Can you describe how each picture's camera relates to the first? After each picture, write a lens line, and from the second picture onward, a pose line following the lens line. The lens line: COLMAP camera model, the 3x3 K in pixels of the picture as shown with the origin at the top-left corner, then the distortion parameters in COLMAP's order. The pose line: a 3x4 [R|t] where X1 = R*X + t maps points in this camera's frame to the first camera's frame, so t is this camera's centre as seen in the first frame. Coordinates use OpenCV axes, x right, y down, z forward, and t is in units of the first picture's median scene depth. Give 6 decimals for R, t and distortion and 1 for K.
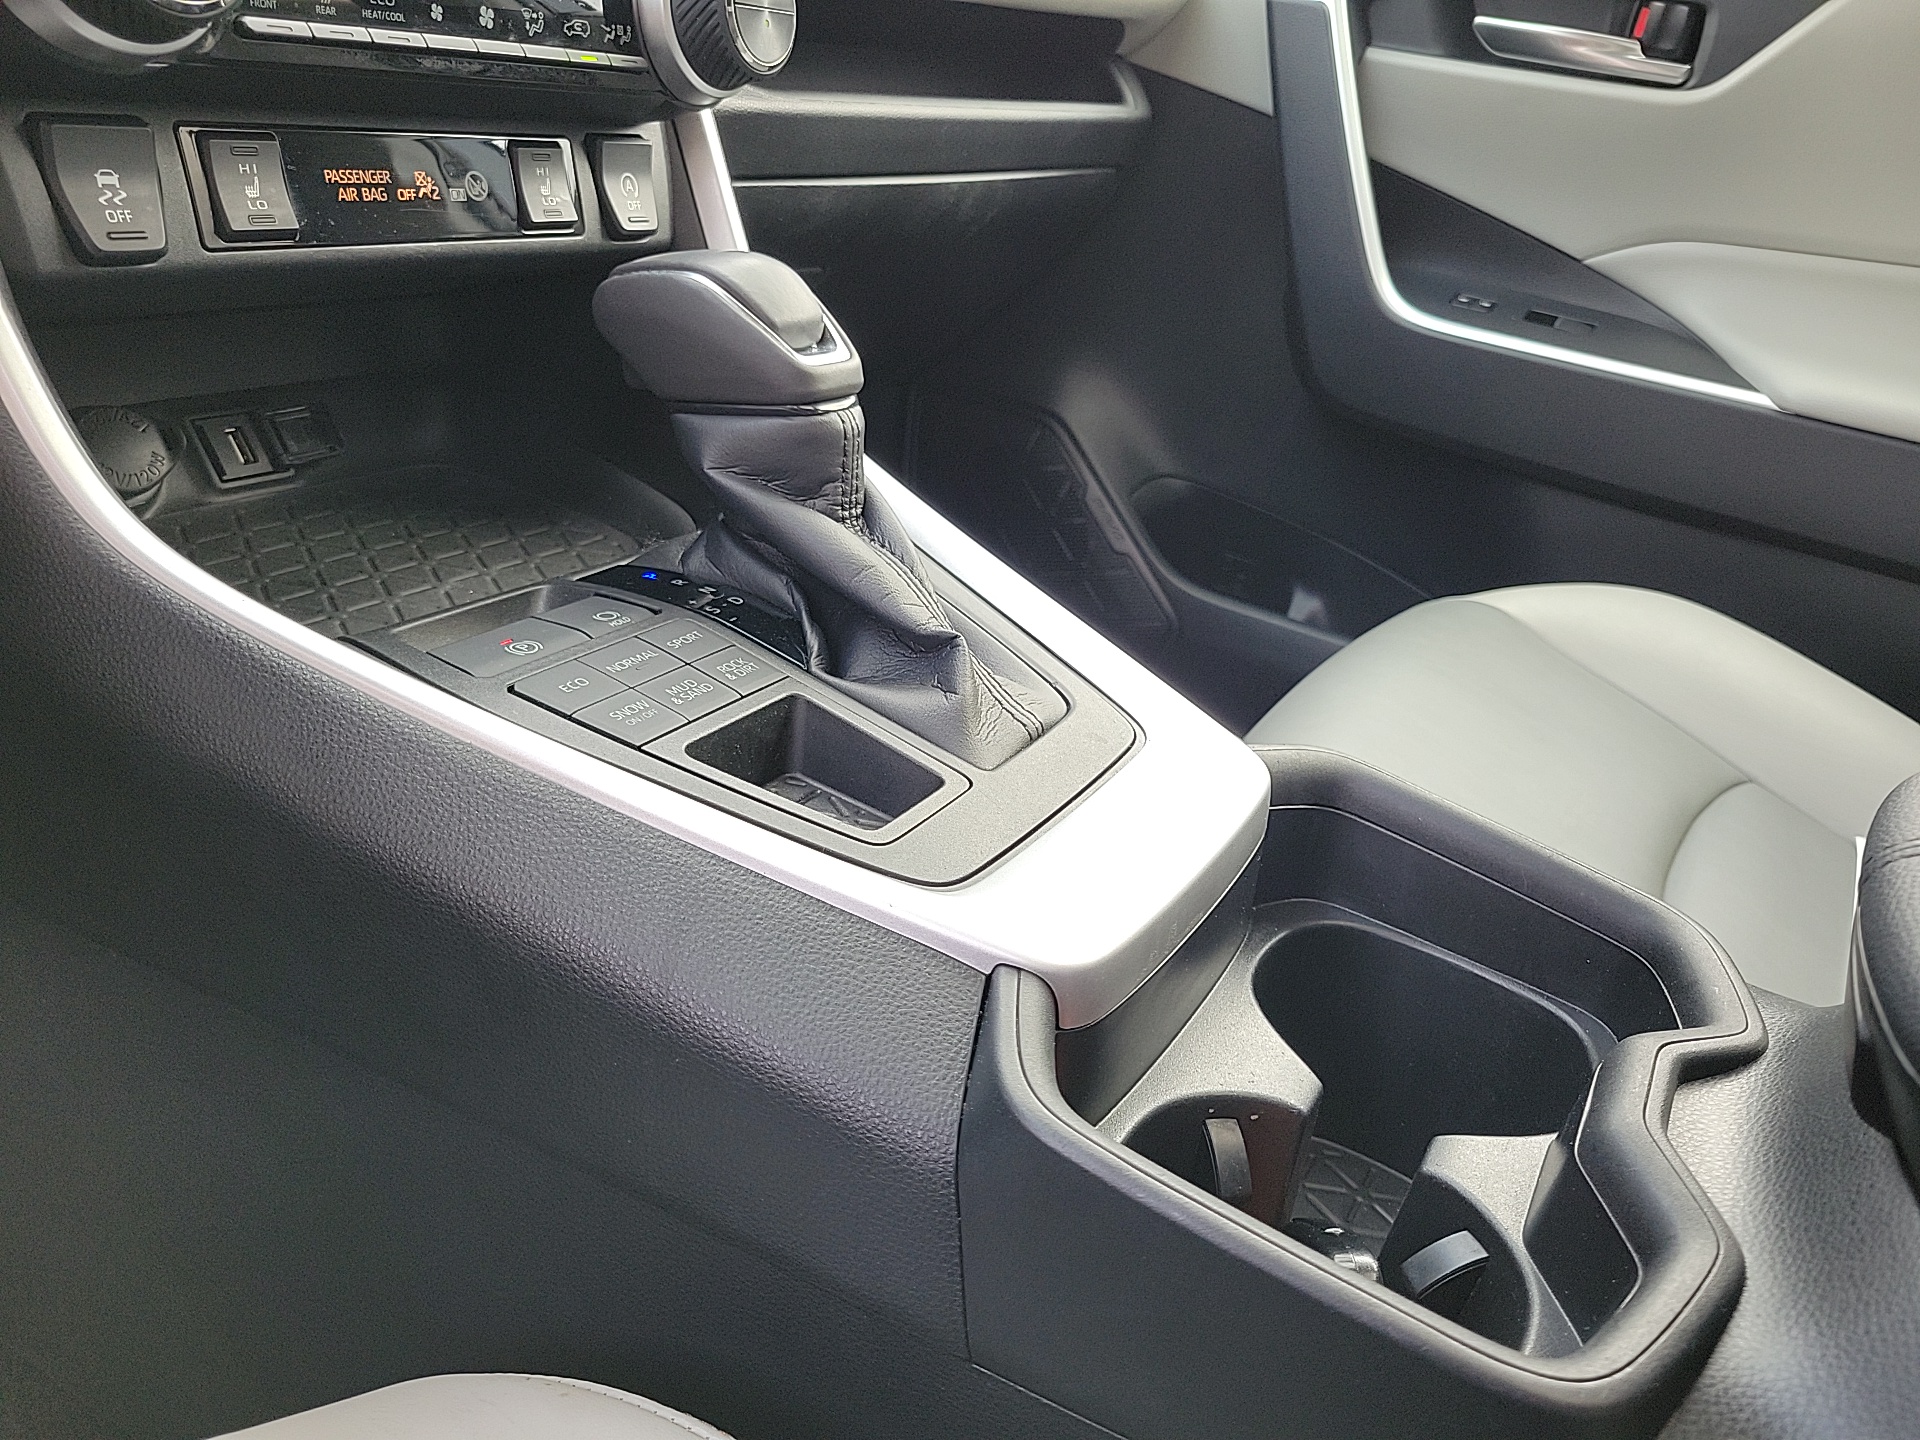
lens RADIAL K [[1456.6, 0, 960.8], [0, 1456.6, 737.9], [0, 0, 1]] dist [0.021541, -0.015317]
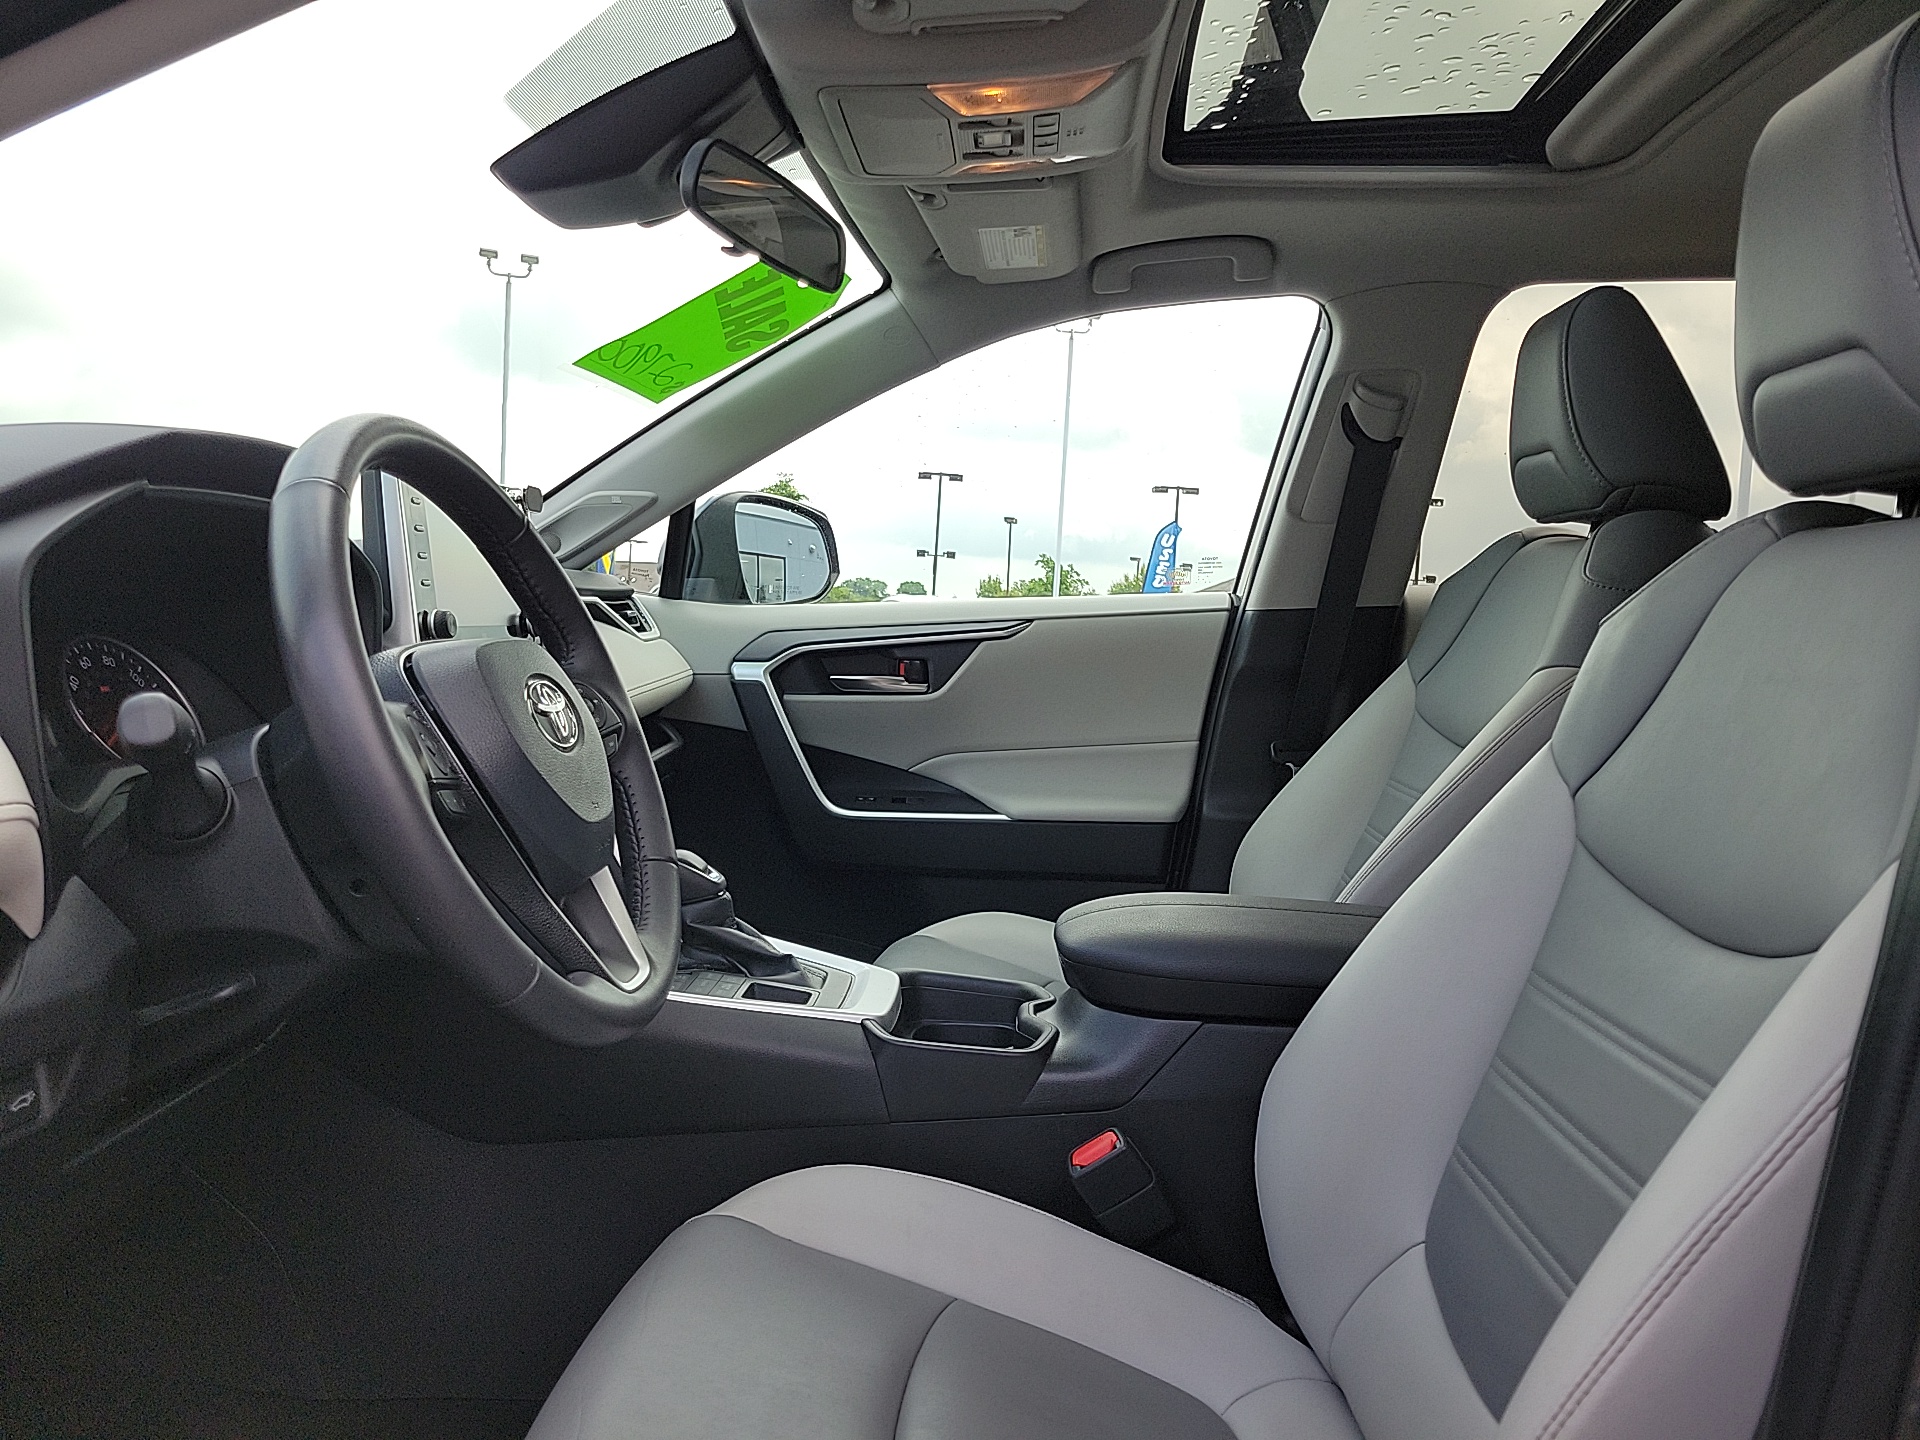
lens RADIAL K [[1471.0, 0, 954.6], [0, 1471.0, 679.8], [0, 0, 1]] dist [0.028612, -0.001422]
pose [[0.880812, -0.162952, 0.444541, -0.909699], [0.310655, 0.907450, -0.282893, 0.358005], [-0.357300, 0.387275, 0.849915, -1.816502]]
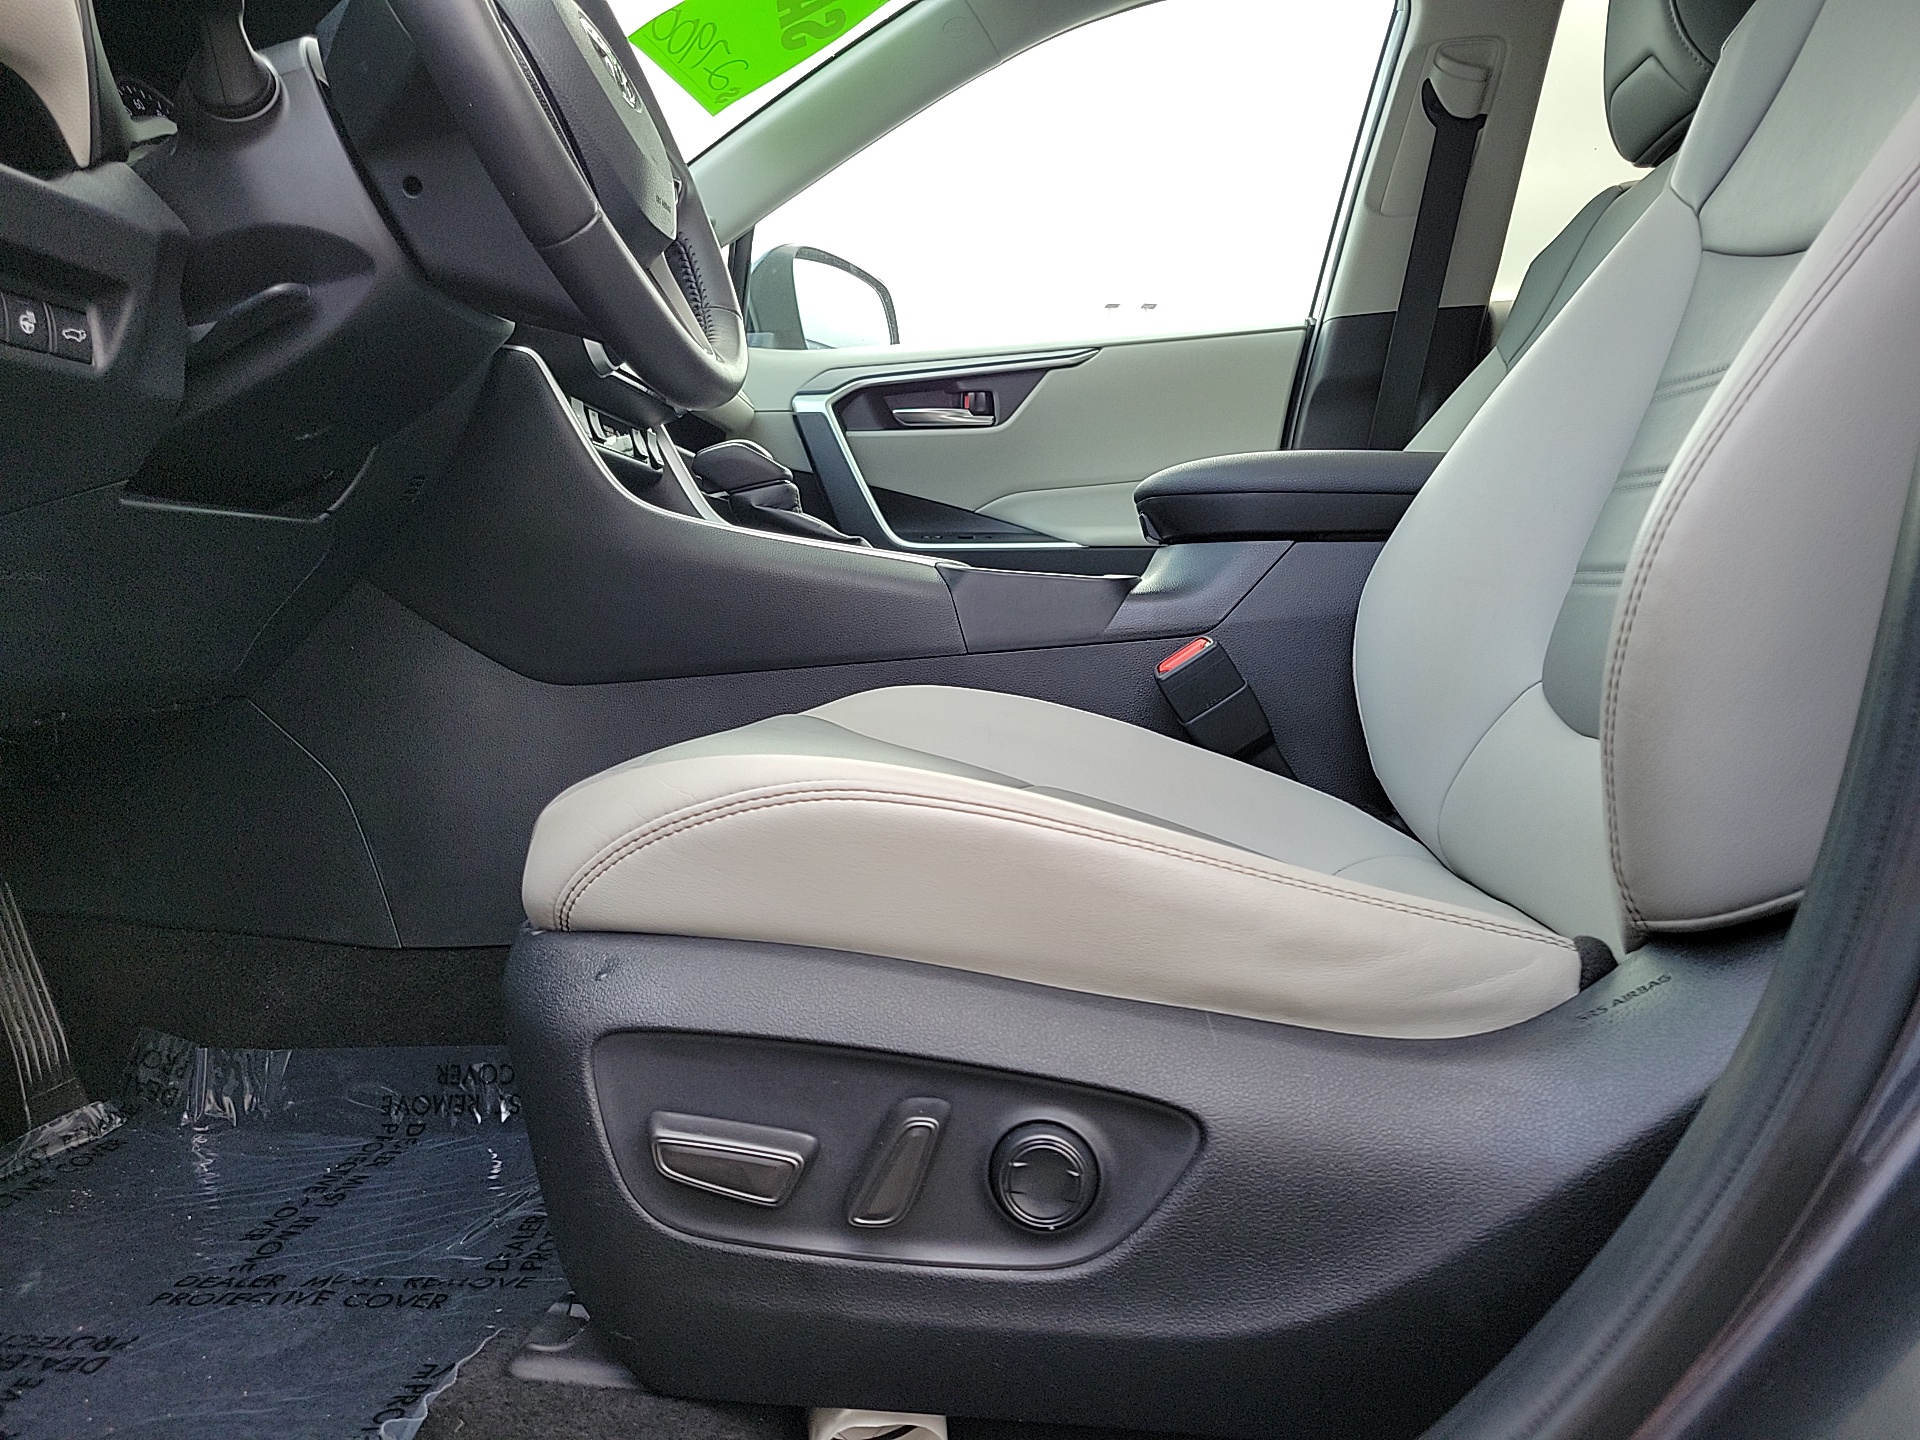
lens RADIAL K [[1468.6, 0, 941.5], [0, 1468.6, 715.0], [0, 0, 1]] dist [0.006380, -0.002473]
pose [[0.898777, -0.180383, 0.399576, -1.028263], [0.311938, 0.903549, -0.293758, 1.099021], [-0.308048, 0.388666, 0.868358, -1.367732]]
